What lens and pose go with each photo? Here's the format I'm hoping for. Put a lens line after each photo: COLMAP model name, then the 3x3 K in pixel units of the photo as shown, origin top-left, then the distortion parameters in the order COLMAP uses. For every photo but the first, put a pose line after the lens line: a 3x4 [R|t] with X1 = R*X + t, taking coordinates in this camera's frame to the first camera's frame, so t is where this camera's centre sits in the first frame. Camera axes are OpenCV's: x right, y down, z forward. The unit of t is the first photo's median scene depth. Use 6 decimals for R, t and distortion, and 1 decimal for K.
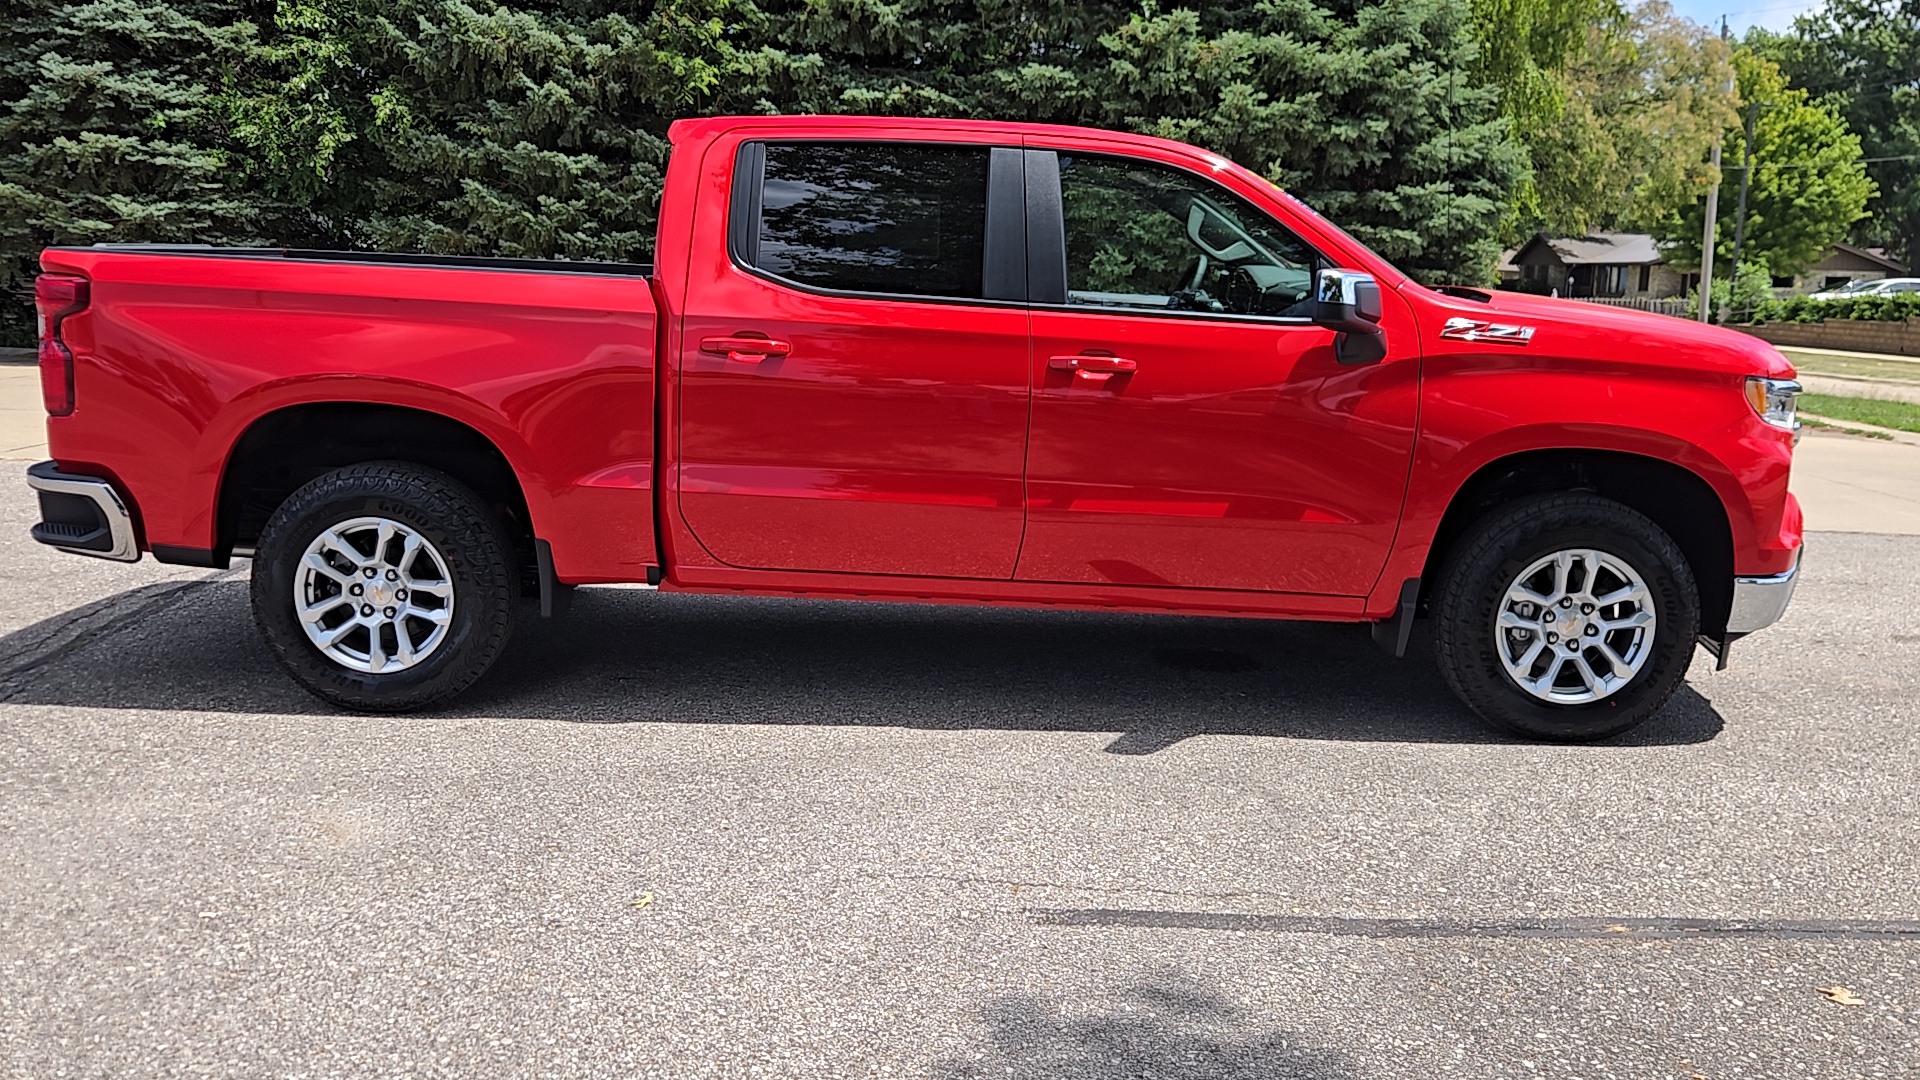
lens RADIAL K [[1596.2, 0, 958.8], [0, 1596.2, 543.7], [0, 0, 1]] dist [0.009786, -0.004779]
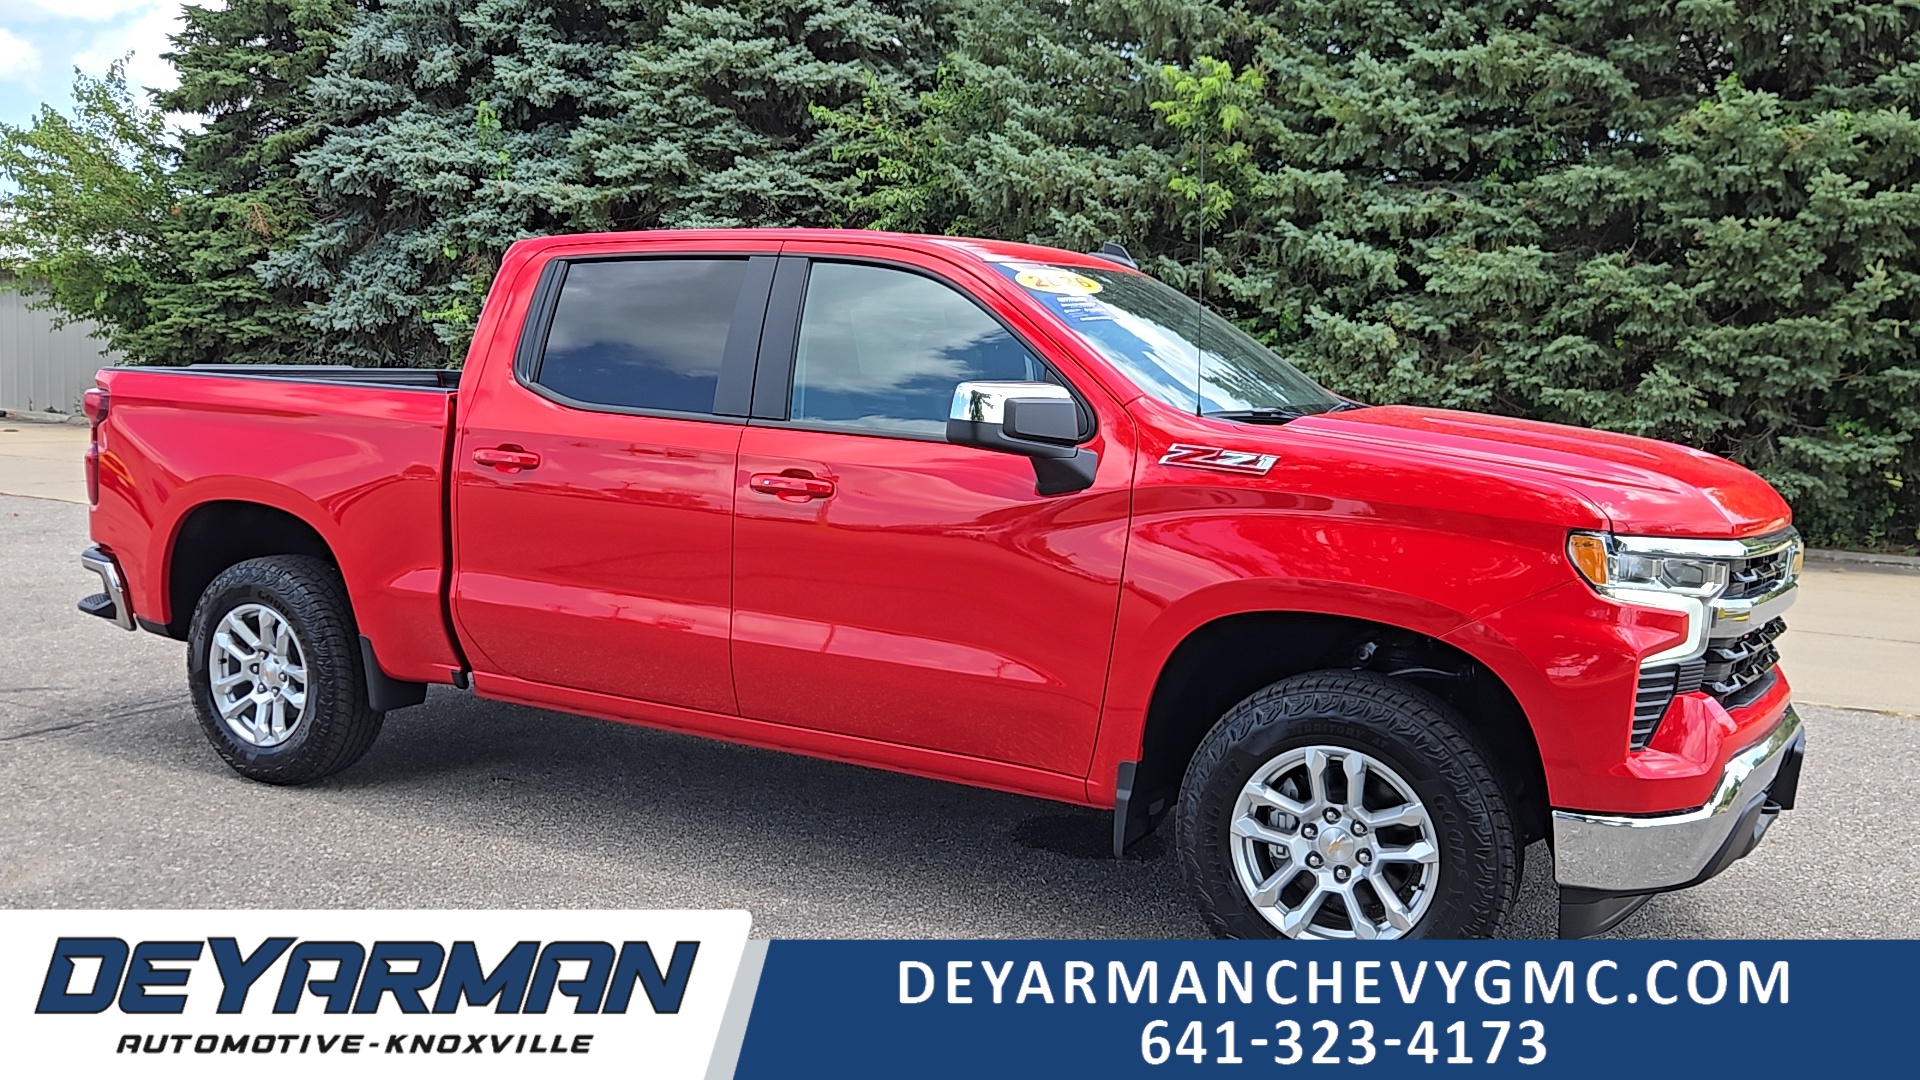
lens RADIAL K [[1596.2, 0, 955.8], [0, 1596.2, 537.7], [0, 0, 1]] dist [0.009786, -0.004779]
pose [[0.880905, 0.043509, -0.471290, 0.565945], [-0.081942, 0.994748, -0.061328, -0.033055], [0.466146, 0.092643, 0.879844, 0.231384]]
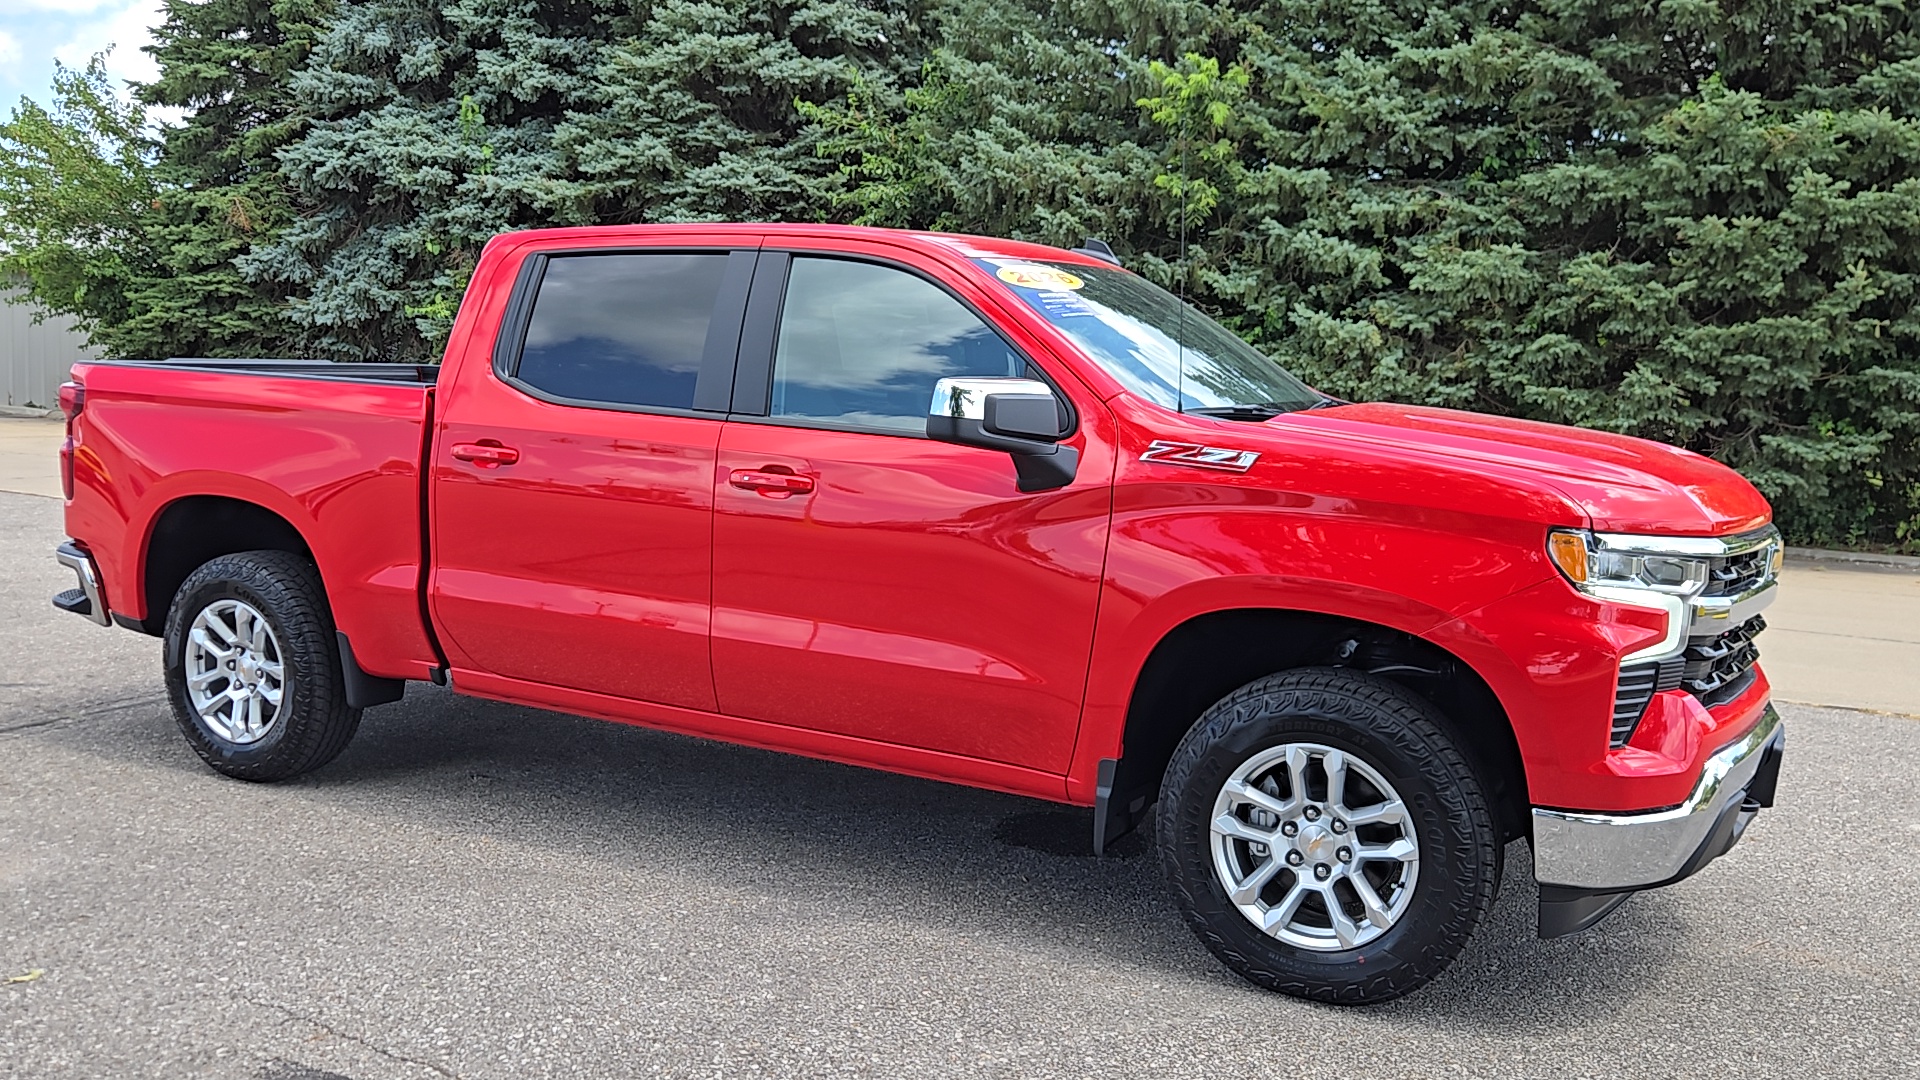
lens RADIAL K [[1596.2, 0, 955.9], [0, 1596.2, 539.1], [0, 0, 1]] dist [0.009786, -0.004779]
pose [[0.885151, 0.046330, -0.462992, 0.566472], [-0.083165, 0.994761, -0.059453, -0.033152], [0.457812, 0.091130, 0.884366, 0.235601]]
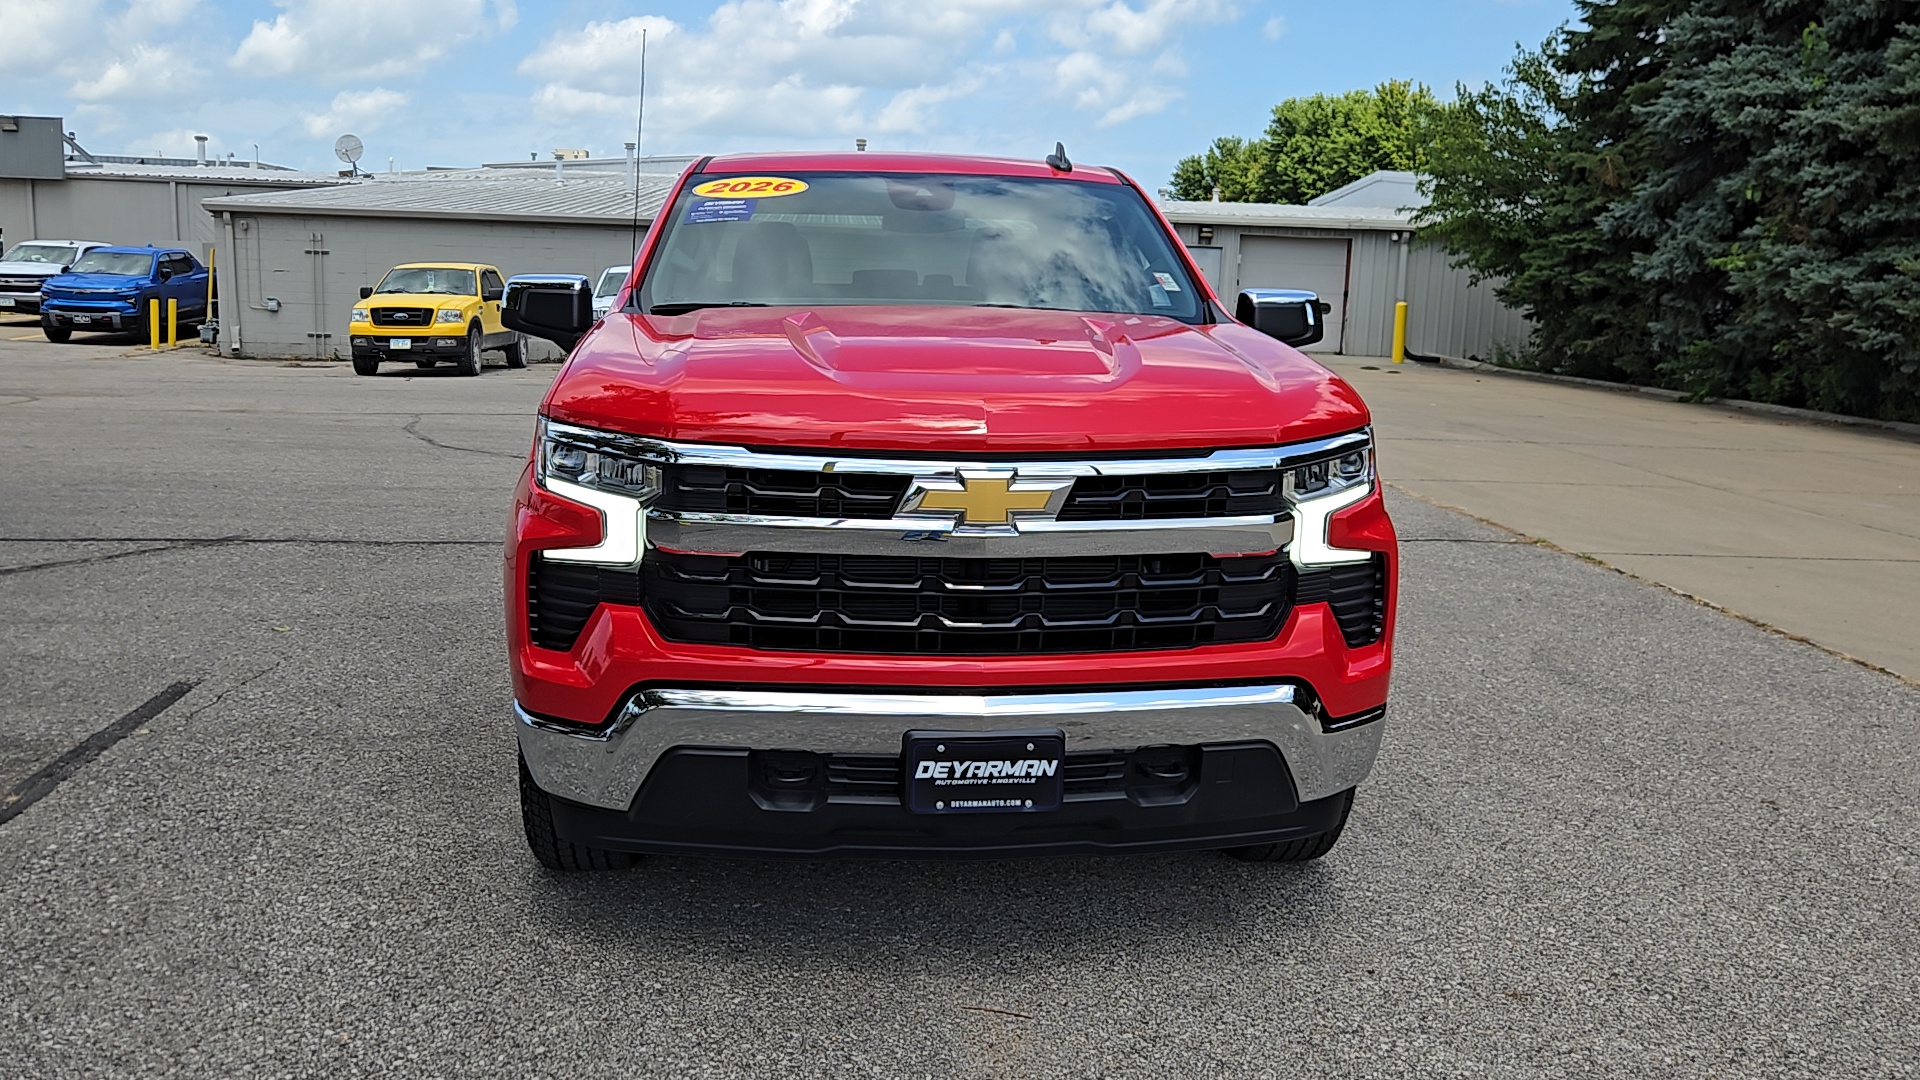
lens RADIAL K [[1596.2, 0, 978.1], [0, 1596.2, 545.3], [0, 0, 1]] dist [0.009786, -0.004779]
pose [[0.123746, 0.133616, -0.983277, 1.291922], [-0.198556, 0.974188, 0.107392, -0.175167], [0.972246, 0.181947, 0.147082, 1.265384]]
